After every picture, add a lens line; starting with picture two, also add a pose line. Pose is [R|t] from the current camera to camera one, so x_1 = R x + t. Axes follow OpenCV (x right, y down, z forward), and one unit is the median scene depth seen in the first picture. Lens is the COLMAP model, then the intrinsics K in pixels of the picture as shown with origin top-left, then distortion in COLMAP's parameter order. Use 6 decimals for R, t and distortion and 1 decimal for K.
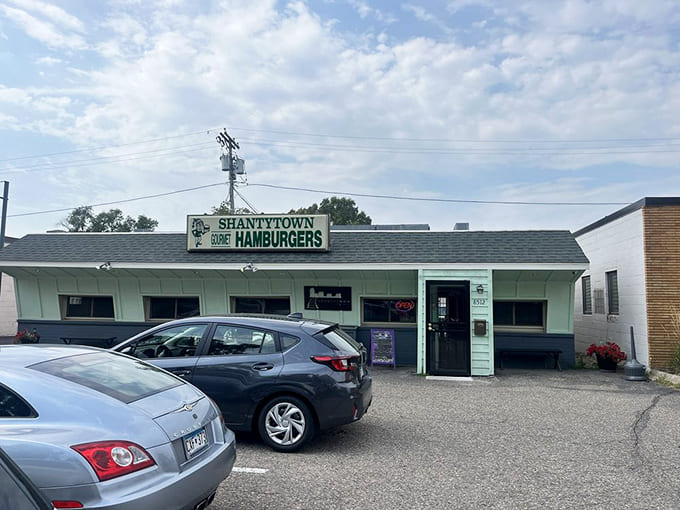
lens RADIAL K [[576.1, 0, 354.0], [0, 576.1, 255.4], [0, 0, 1]] dist [0.006120, -0.001766]
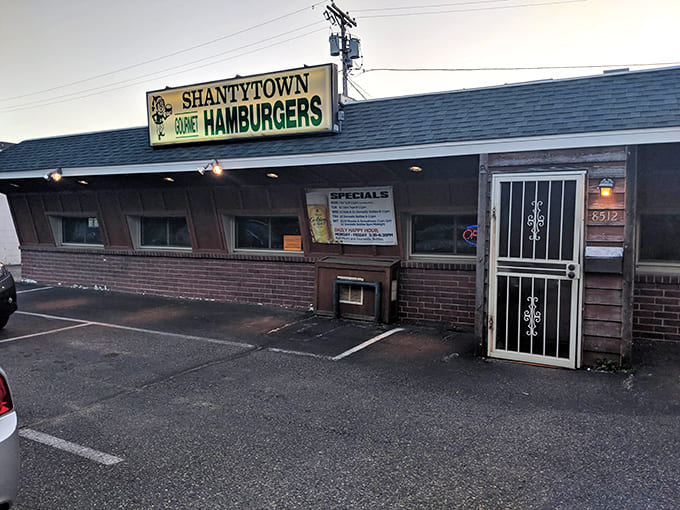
lens RADIAL K [[576.1, 0, 354.0], [0, 576.1, 255.4], [0, 0, 1]] dist [0.006120, -0.001766]
pose [[0.930561, 0.012743, -0.365914, 0.178820], [0.039586, 0.990034, 0.135152, 0.036050], [0.363990, -0.140252, 0.920783, 0.464250]]
